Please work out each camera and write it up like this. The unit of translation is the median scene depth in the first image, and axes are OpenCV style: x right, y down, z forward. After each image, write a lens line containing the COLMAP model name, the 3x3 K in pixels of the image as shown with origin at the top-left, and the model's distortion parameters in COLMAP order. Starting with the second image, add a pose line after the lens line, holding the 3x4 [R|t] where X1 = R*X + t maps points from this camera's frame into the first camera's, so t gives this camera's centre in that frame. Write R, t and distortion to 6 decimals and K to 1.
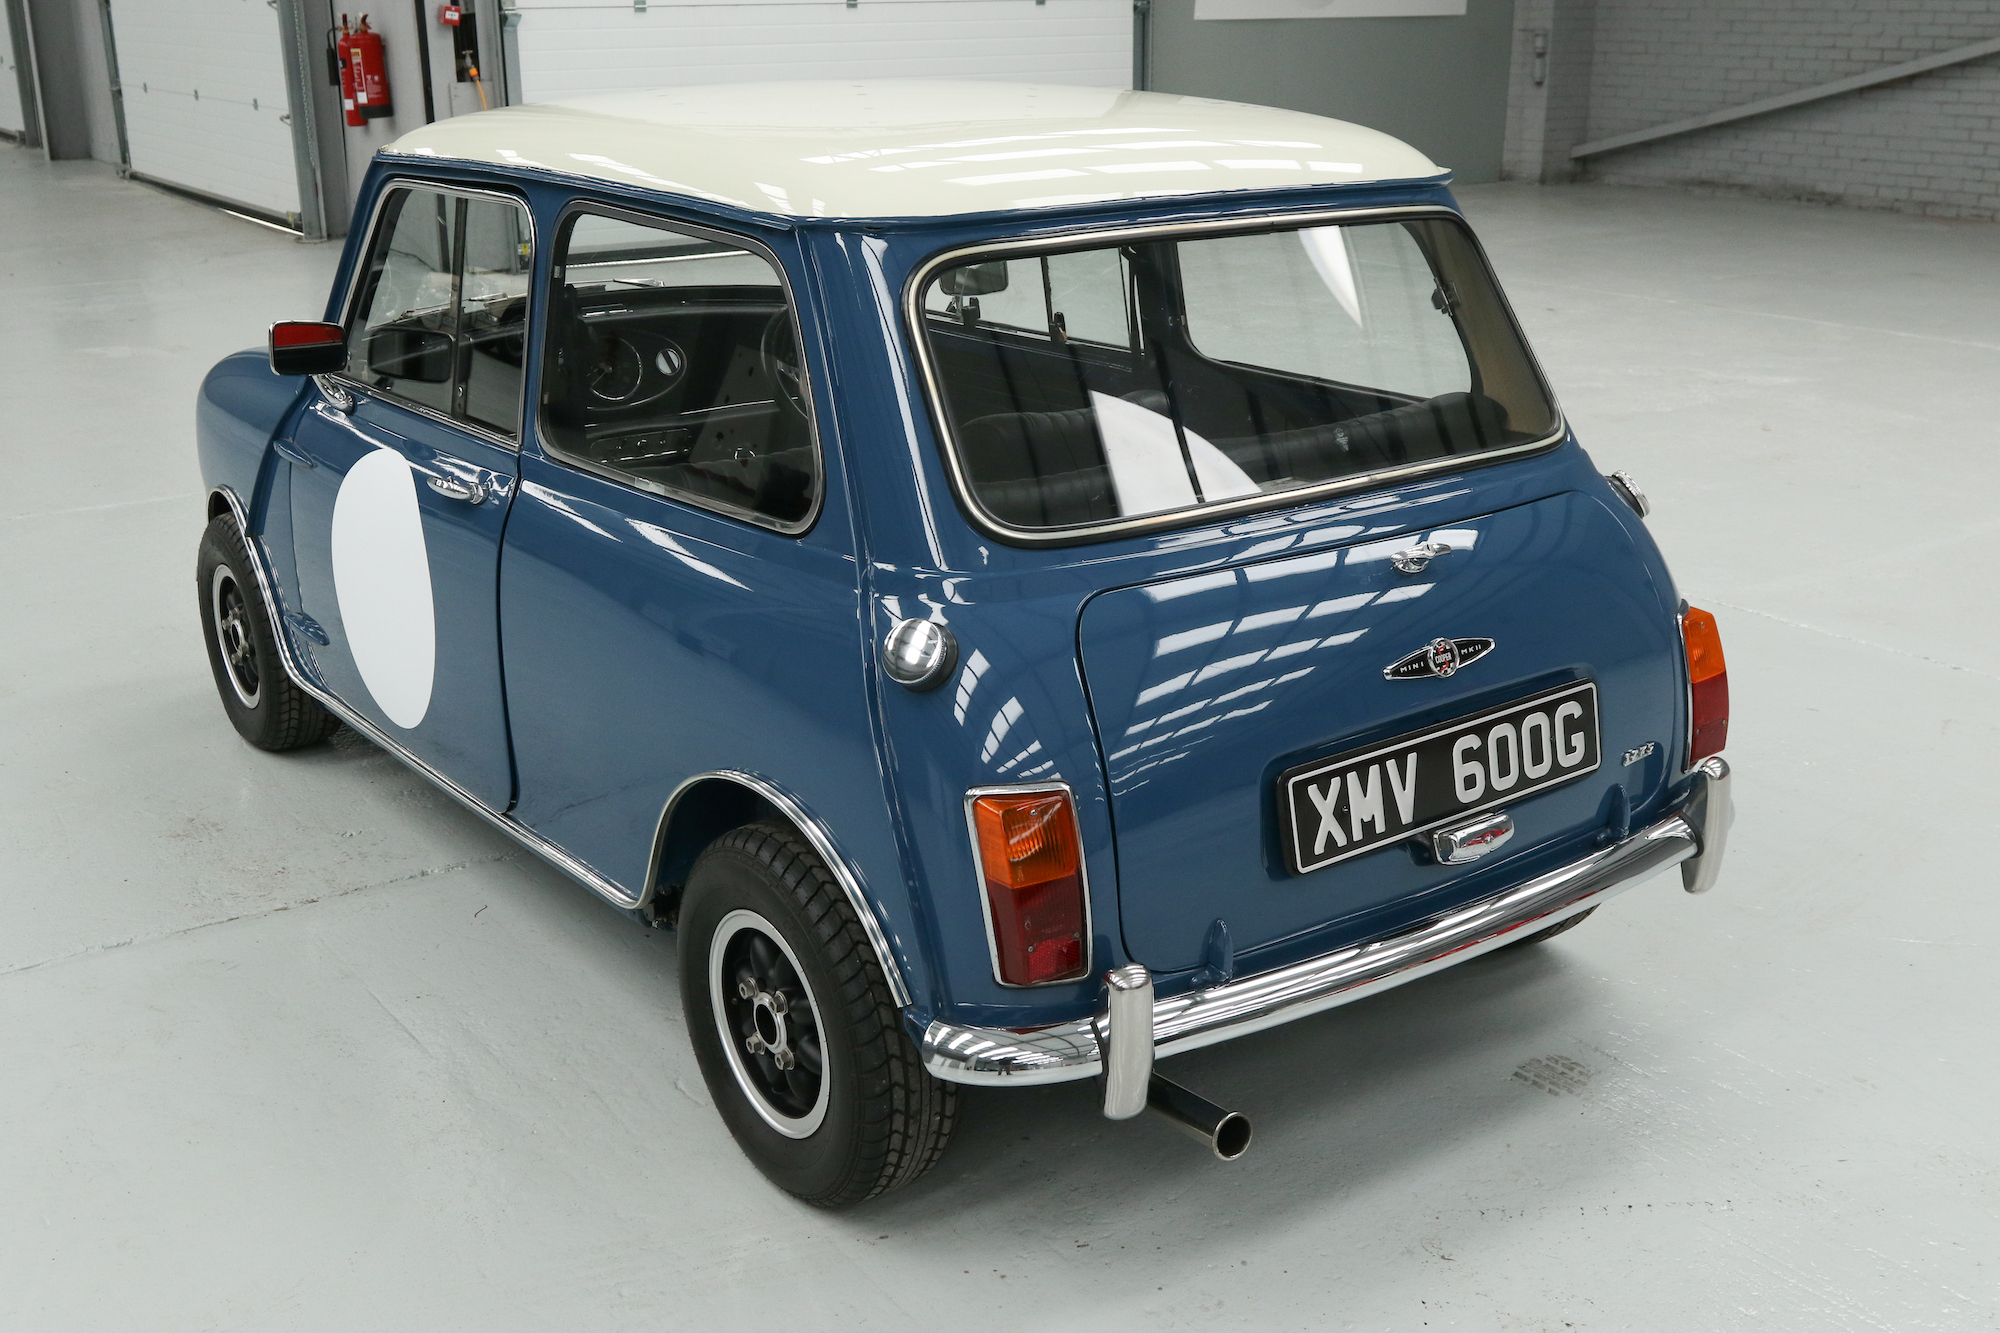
lens RADIAL K [[2132.1, 0, 1000.0], [0, 2132.1, 666.5], [0, 0, 1]] dist [-0.002069, 0.004244]
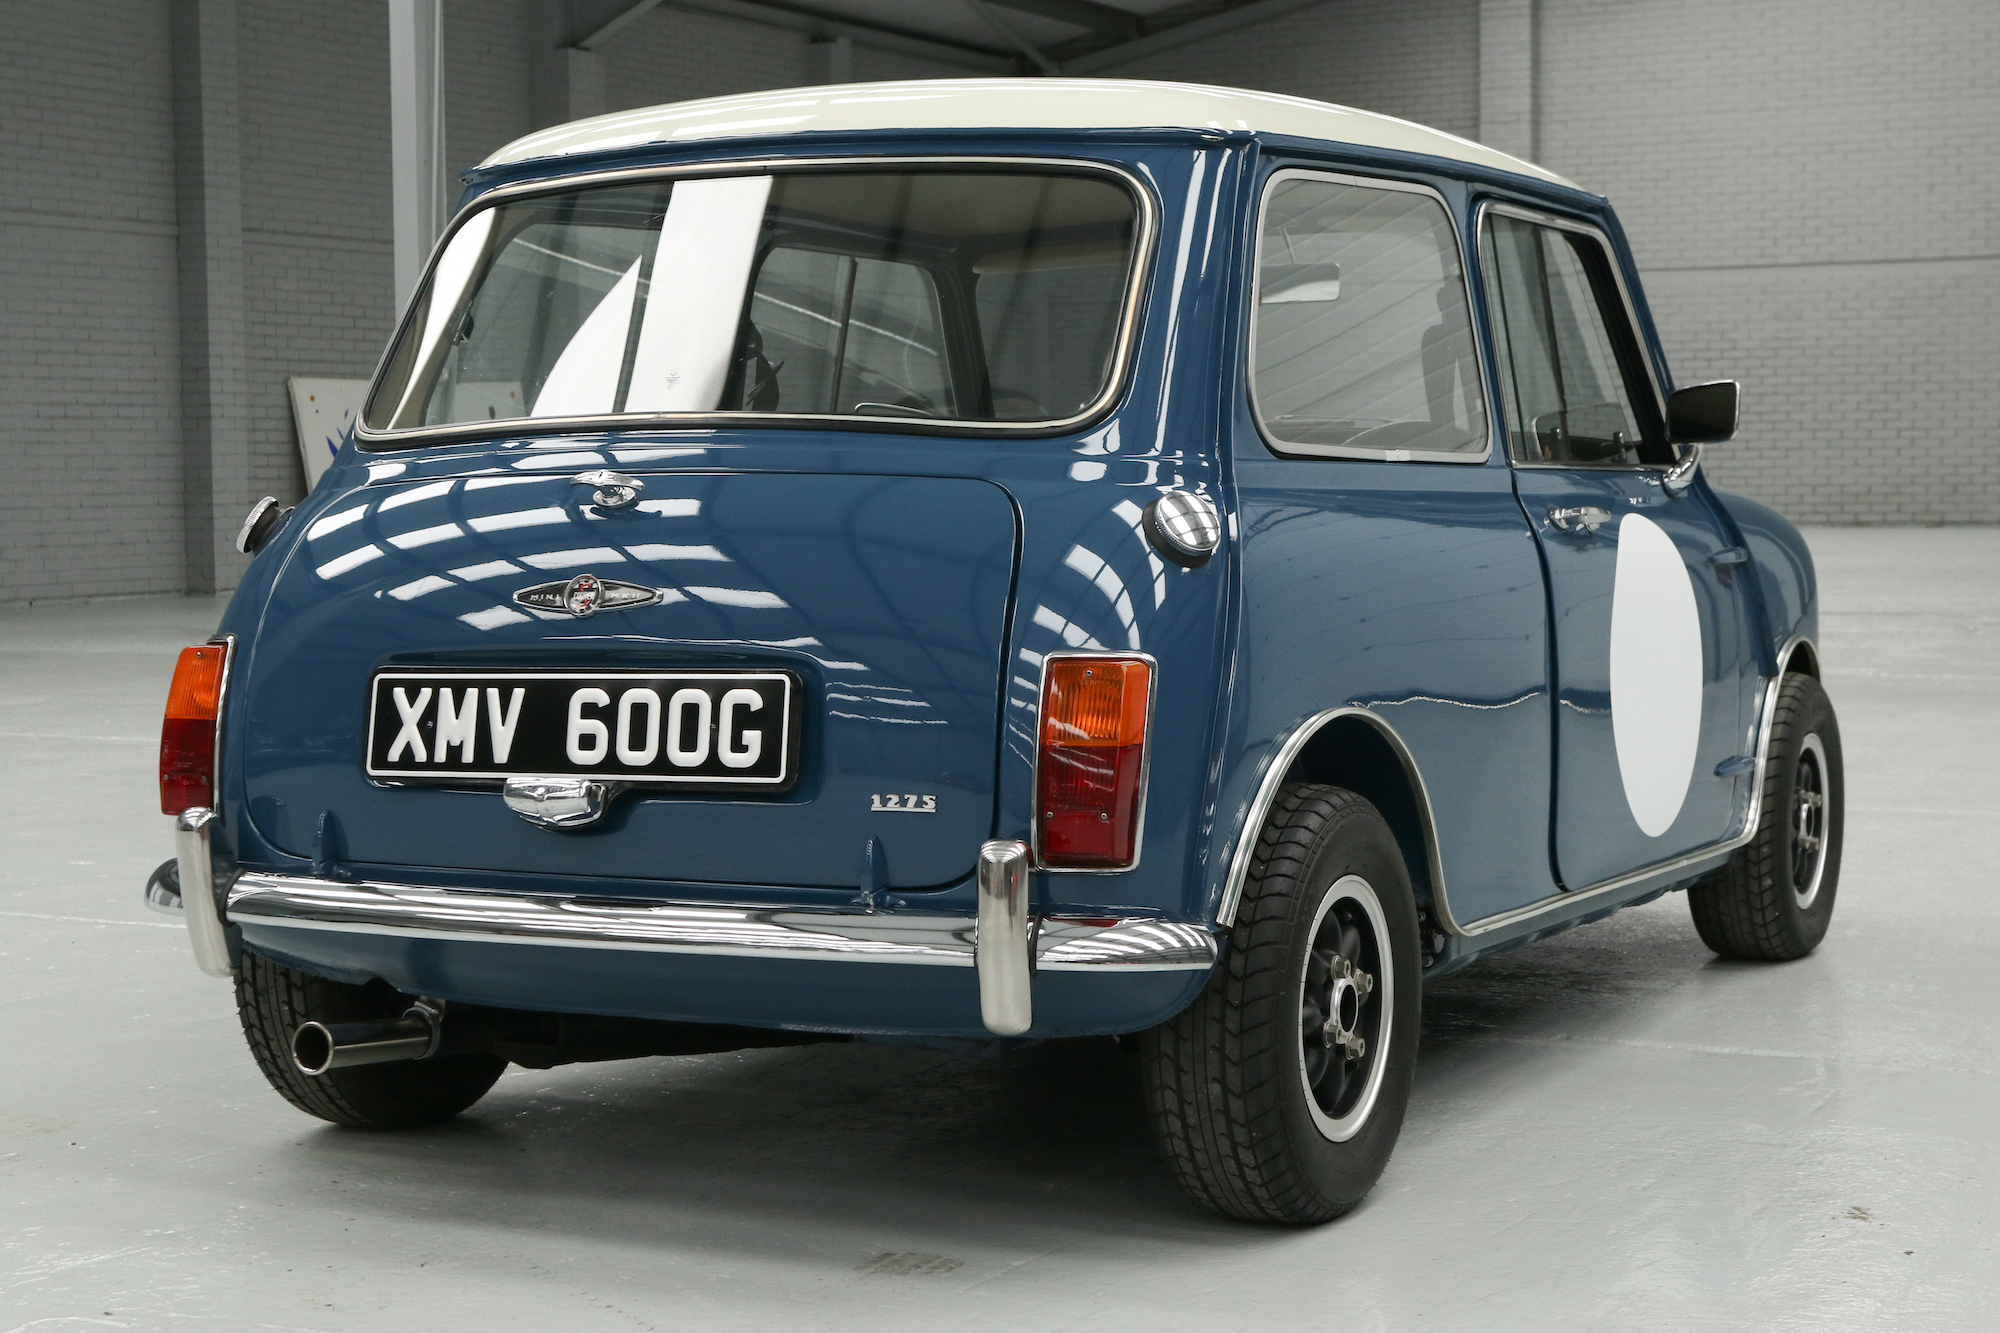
lens RADIAL K [[3332.6, 0, 1000.0], [0, 3332.6, 666.5], [0, 0, 1]] dist [0.003771, 0.027487]
pose [[0.453382, 0.056437, -0.889528, 1.497211], [-0.269318, 0.960019, -0.076359, 0.082551], [0.849654, 0.274186, 0.450455, 0.514131]]
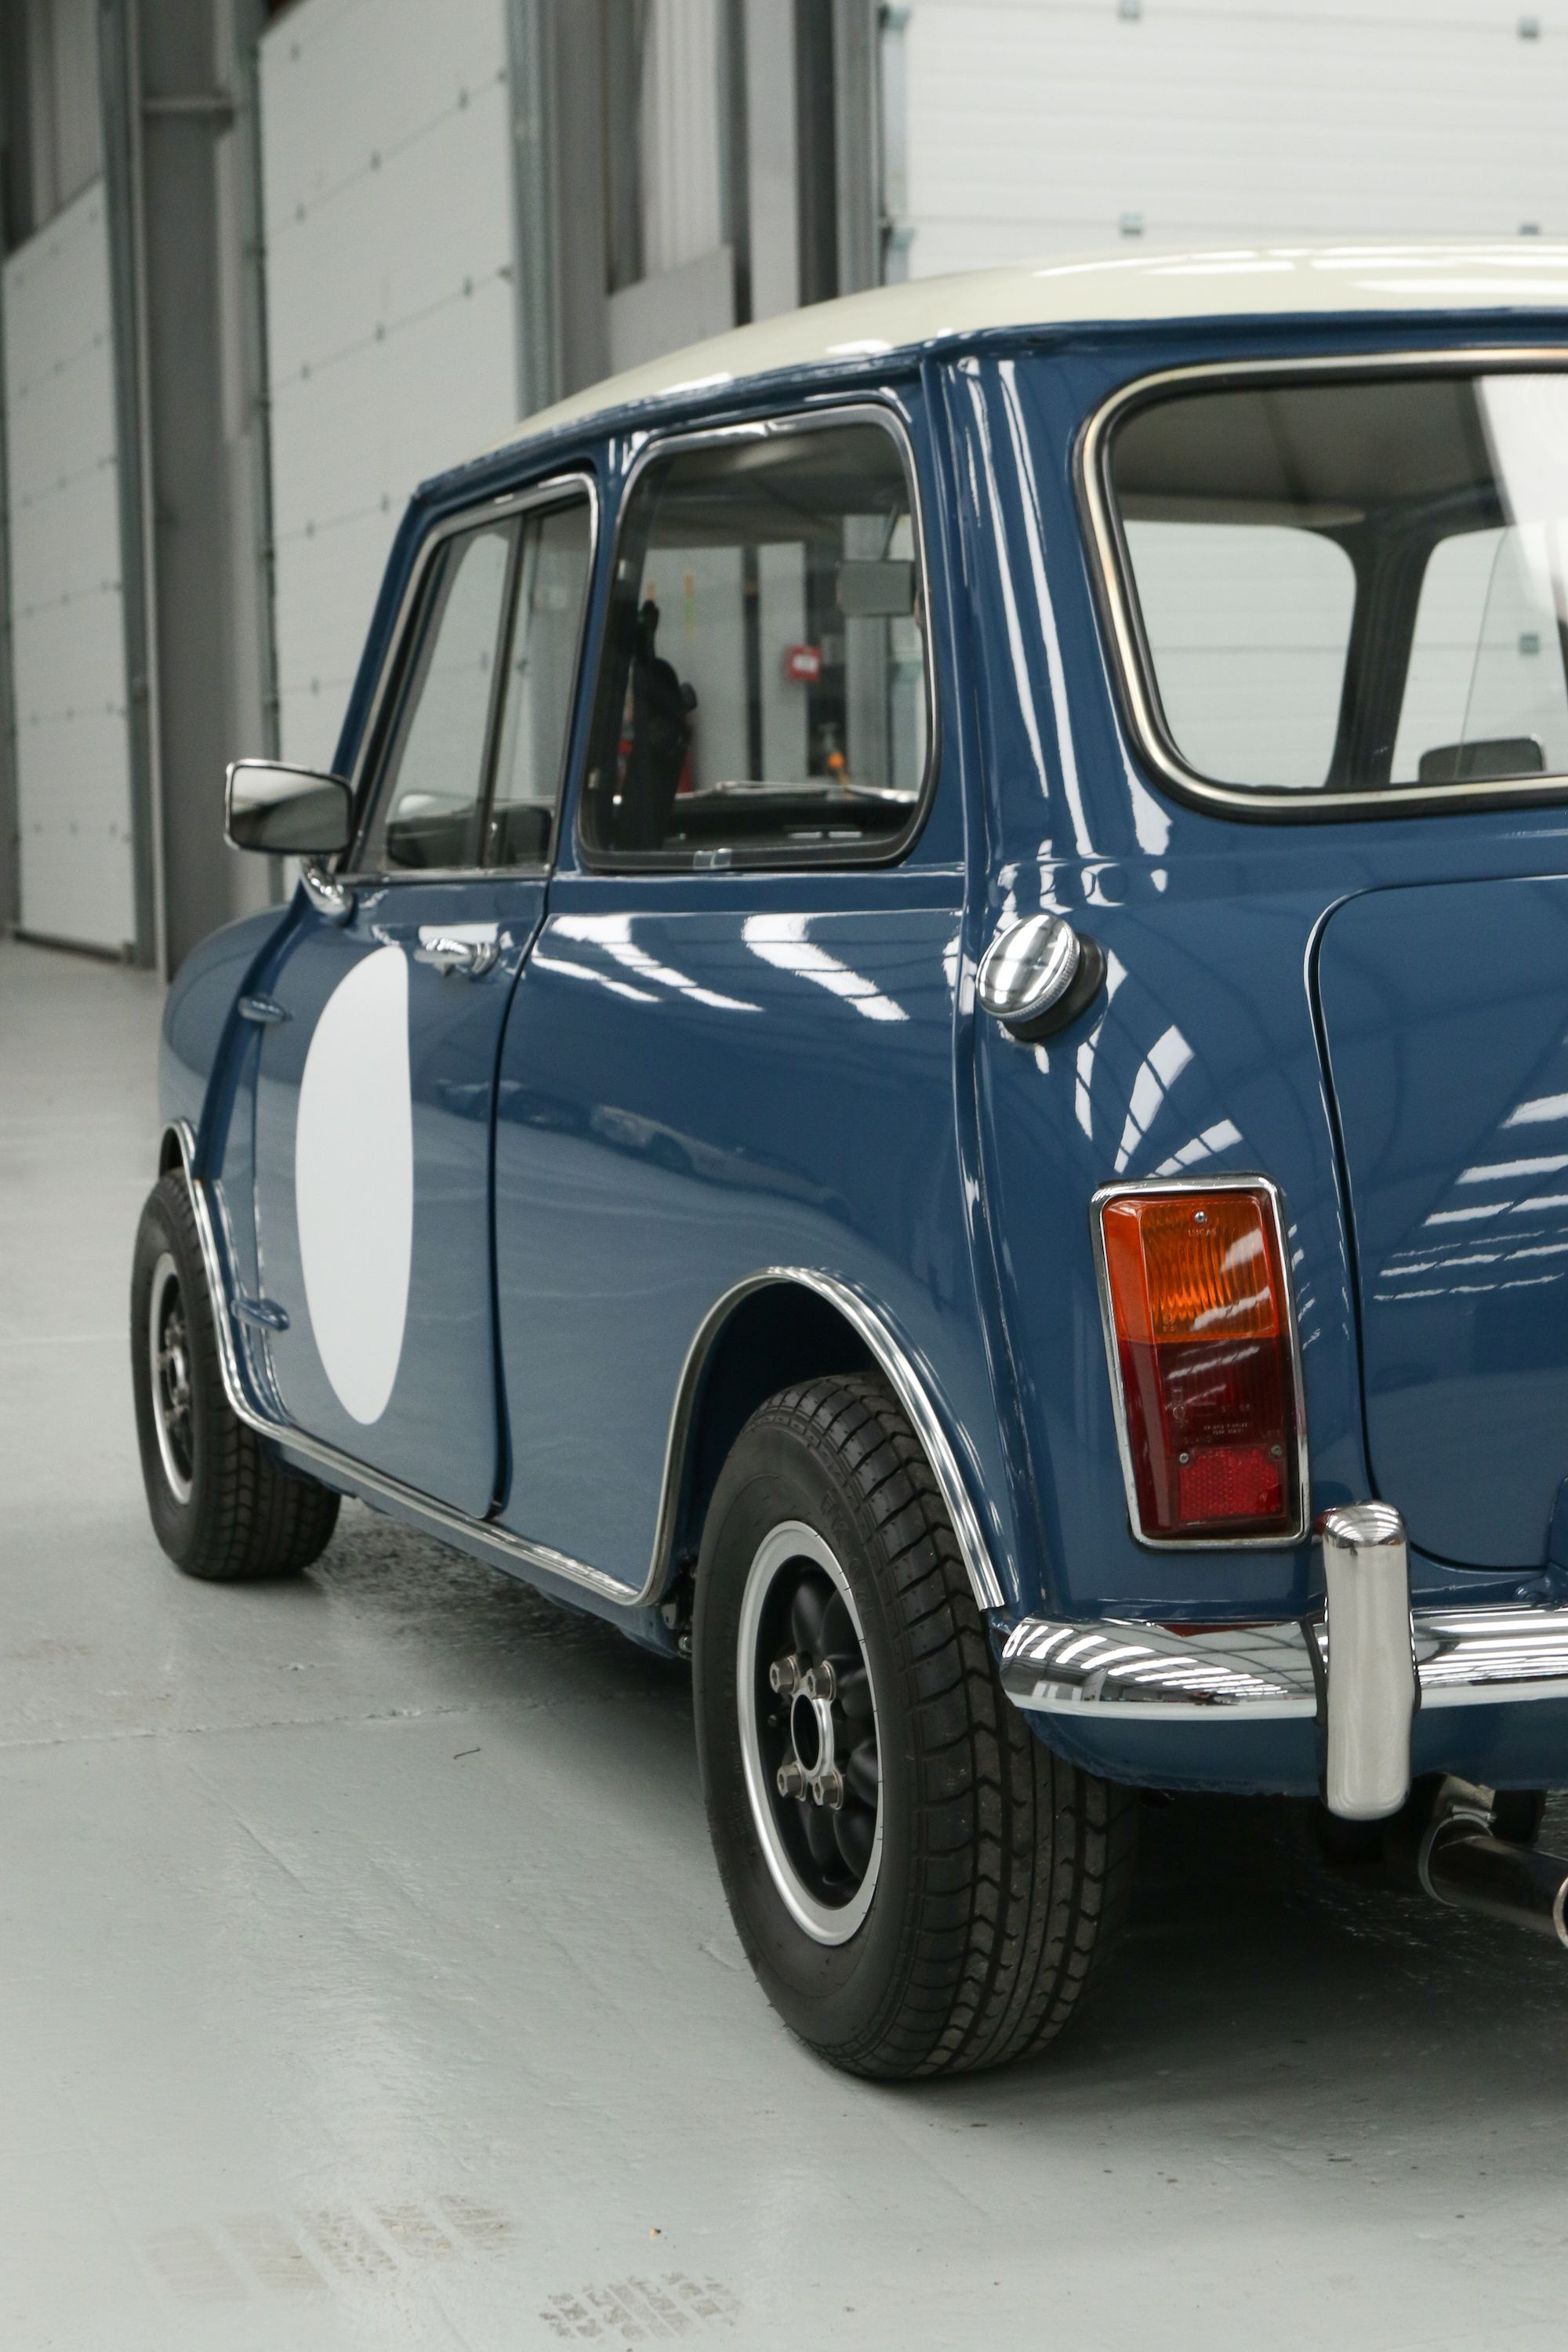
lens RADIAL K [[4182.1, 0, 784.0], [0, 4182.1, 1176.0], [0, 0, 1]] dist [-0.004221, 0.004602]
pose [[0.960690, 0.012201, -0.277356, 0.190417], [-0.074471, 0.973746, -0.215112, 0.267429], [0.267450, 0.227311, 0.936376, -0.060287]]
